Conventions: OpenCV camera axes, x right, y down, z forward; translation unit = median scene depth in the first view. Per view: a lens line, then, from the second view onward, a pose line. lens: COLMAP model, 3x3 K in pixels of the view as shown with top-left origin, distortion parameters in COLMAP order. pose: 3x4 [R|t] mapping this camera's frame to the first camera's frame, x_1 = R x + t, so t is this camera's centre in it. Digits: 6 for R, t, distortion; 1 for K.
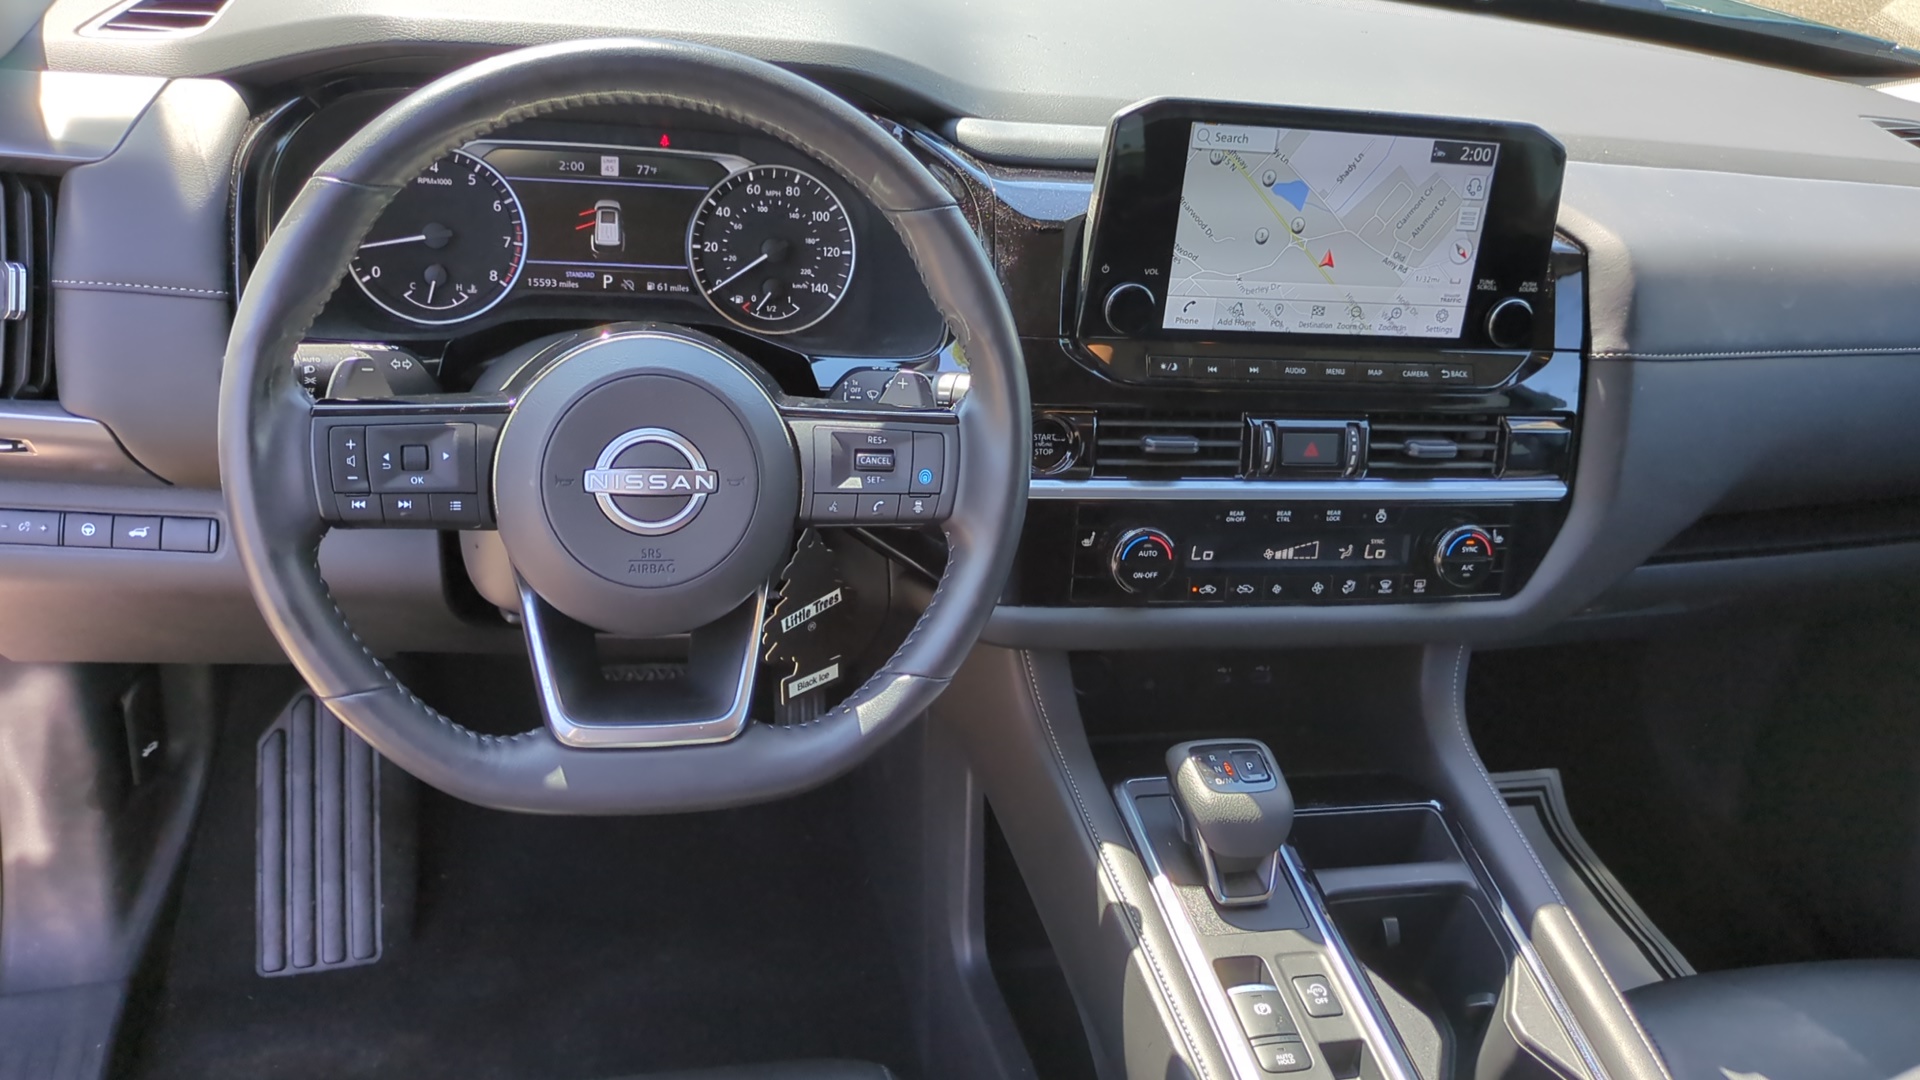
lens RADIAL K [[1575.3, 0, 960.0], [0, 1575.3, 540.0], [0, 0, 1]] dist [0.001145, 0.000554]
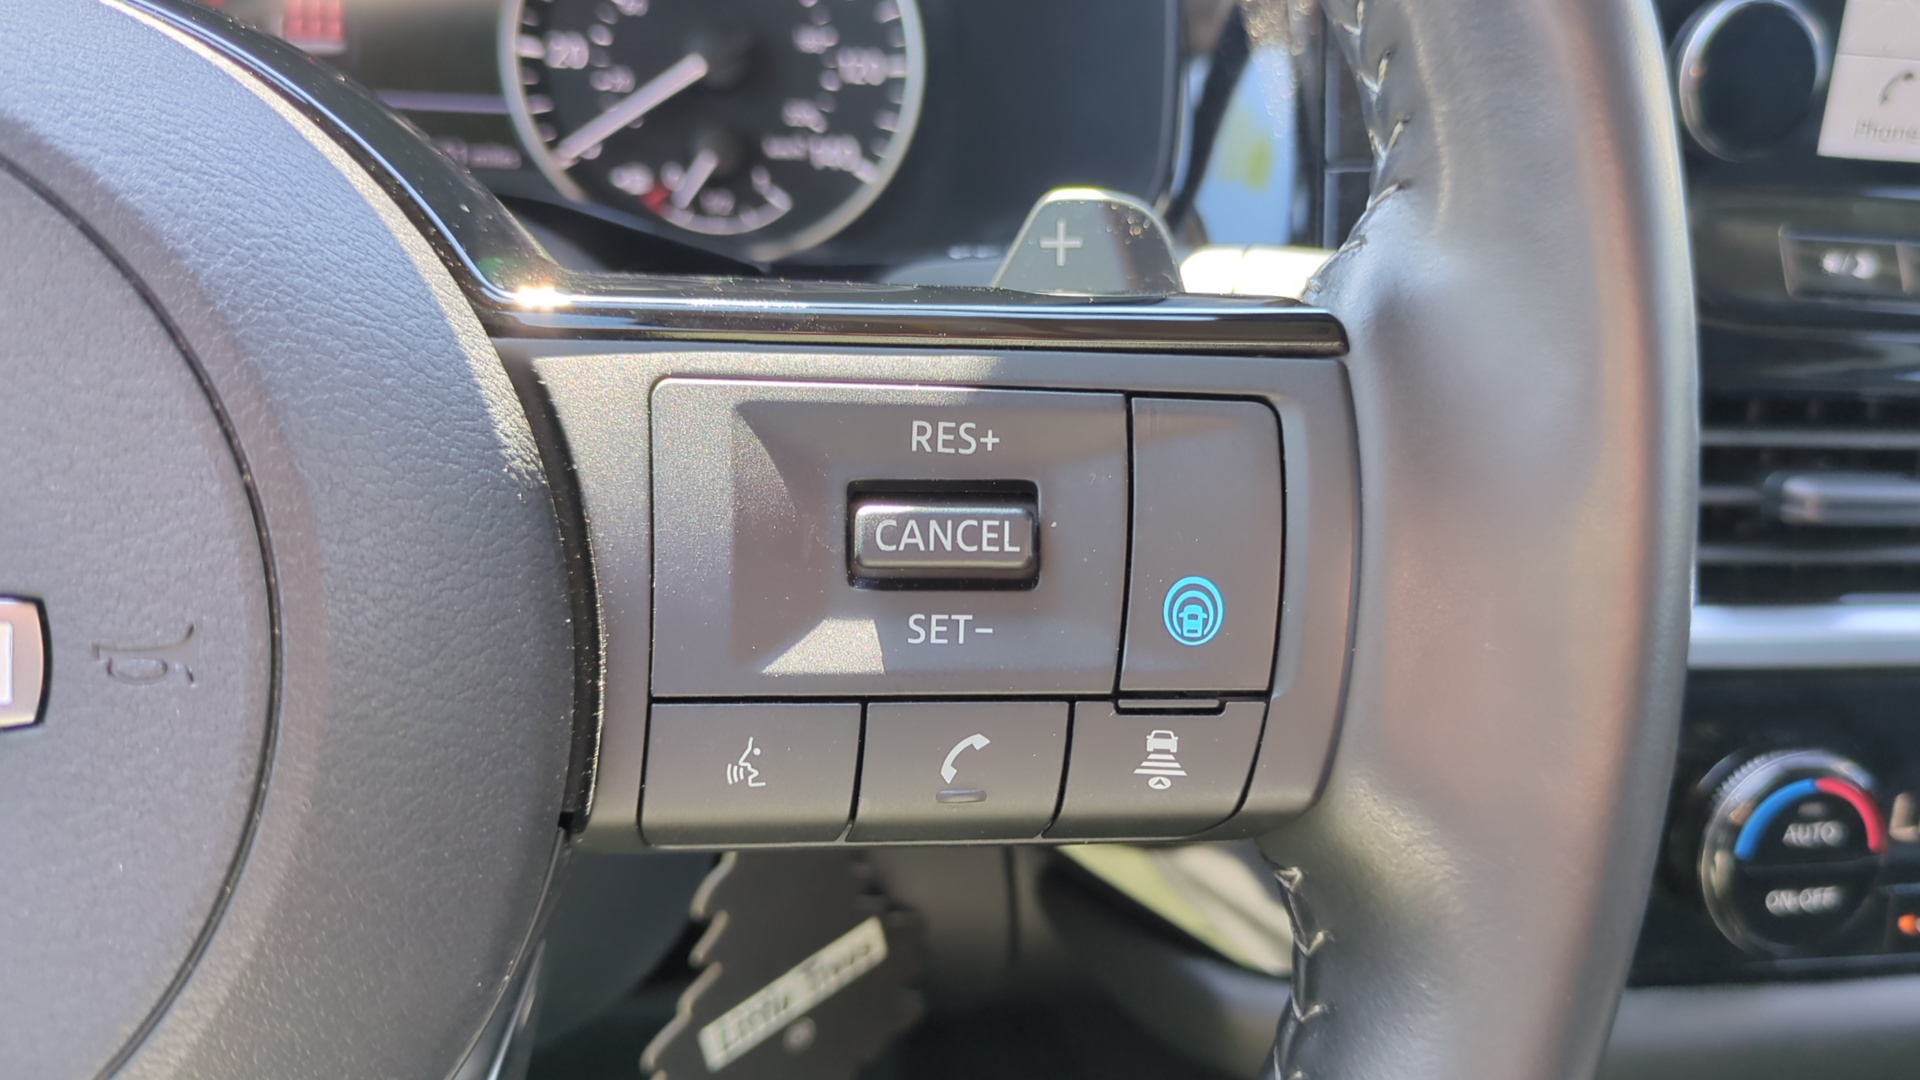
lens RADIAL K [[1575.3, 0, 960.0], [0, 1575.3, 540.0], [0, 0, 1]] dist [0.001145, 0.000554]
pose [[0.997201, -0.018901, -0.072340, -0.028761], [0.013036, 0.996653, -0.080702, -0.025703], [0.073623, 0.079533, 0.994110, 0.611709]]
